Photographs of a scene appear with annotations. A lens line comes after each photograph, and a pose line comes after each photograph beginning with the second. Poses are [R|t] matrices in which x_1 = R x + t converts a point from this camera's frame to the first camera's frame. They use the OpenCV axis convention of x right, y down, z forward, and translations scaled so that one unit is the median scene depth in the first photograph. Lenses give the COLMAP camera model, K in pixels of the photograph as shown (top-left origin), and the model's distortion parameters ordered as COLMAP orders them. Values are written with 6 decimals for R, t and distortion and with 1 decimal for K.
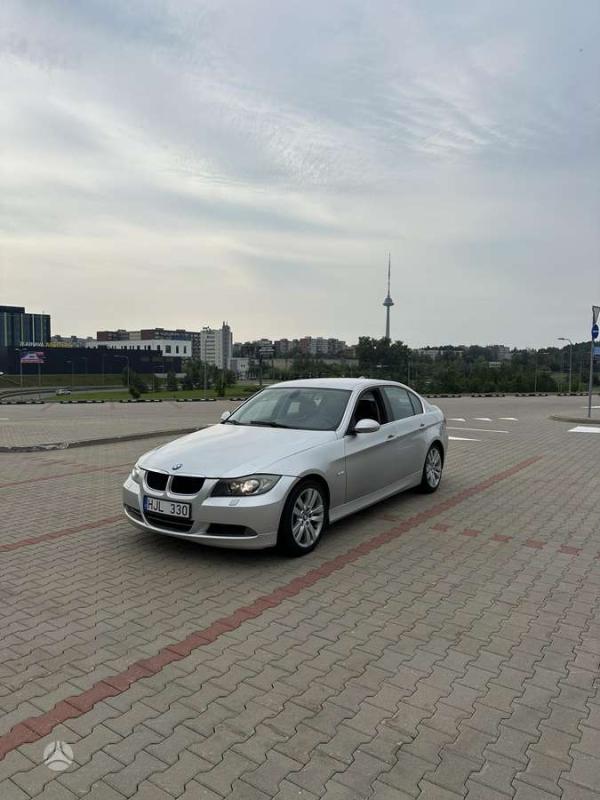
lens RADIAL K [[563.5, 0, 298.2], [0, 563.5, 403.3], [0, 0, 1]] dist [0.105562, -0.174936]
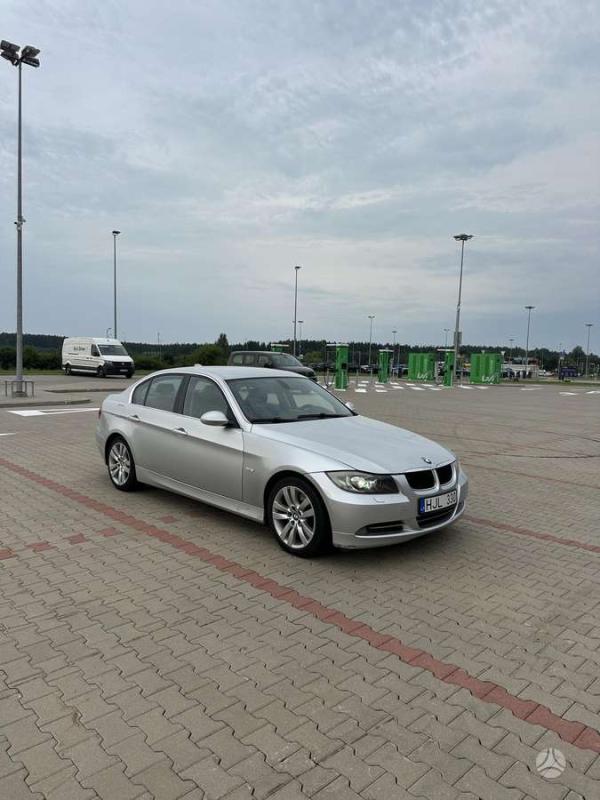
lens RADIAL K [[563.5, 0, 298.2], [0, 563.5, 403.3], [0, 0, 1]] dist [0.105562, -0.174936]
pose [[0.182437, -0.074112, 0.980420, -0.825794], [0.041945, 0.996834, 0.067548, -0.042194], [-0.982322, 0.028800, 0.184968, 0.708958]]
